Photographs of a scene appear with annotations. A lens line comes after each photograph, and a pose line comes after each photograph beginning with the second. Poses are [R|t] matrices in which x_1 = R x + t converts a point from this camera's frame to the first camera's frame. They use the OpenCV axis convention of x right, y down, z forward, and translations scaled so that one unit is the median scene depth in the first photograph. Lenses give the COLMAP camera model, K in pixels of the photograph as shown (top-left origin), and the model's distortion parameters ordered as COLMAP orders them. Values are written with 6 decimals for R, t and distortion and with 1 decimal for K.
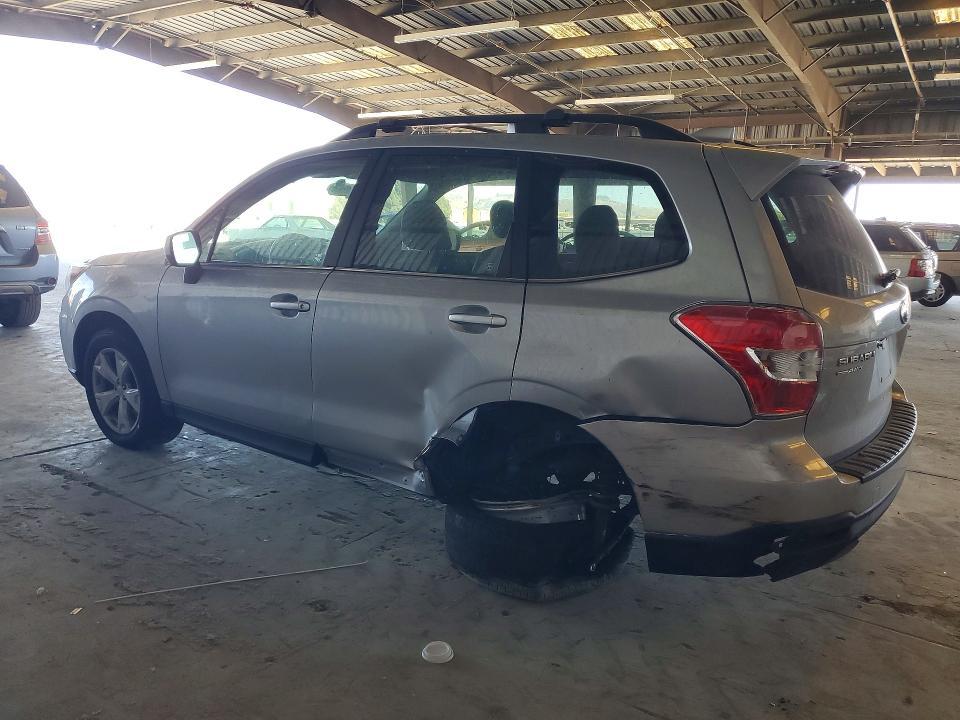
lens RADIAL K [[691.3, 0, 486.7], [0, 691.3, 361.9], [0, 0, 1]] dist [-0.000127, -0.010948]
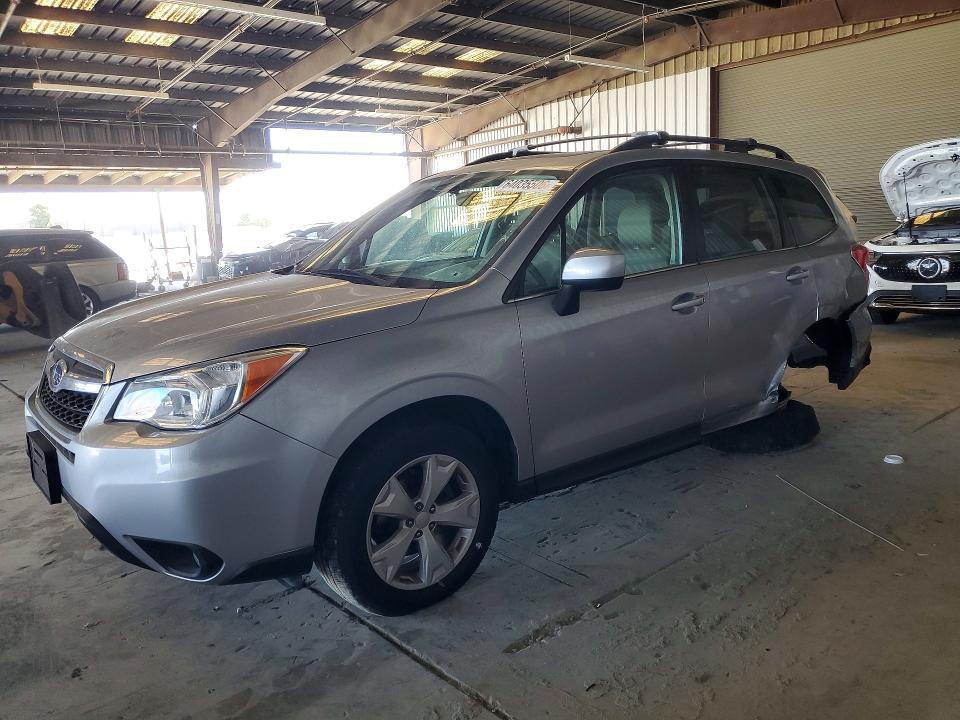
lens RADIAL K [[691.3, 0, 486.3], [0, 691.3, 359.5], [0, 0, 1]] dist [-0.000127, -0.010948]
pose [[0.344698, -0.239943, 0.907530, -1.265429], [0.252623, 0.954825, 0.156497, -0.224039], [-0.904083, 0.175319, 0.389741, 0.800662]]
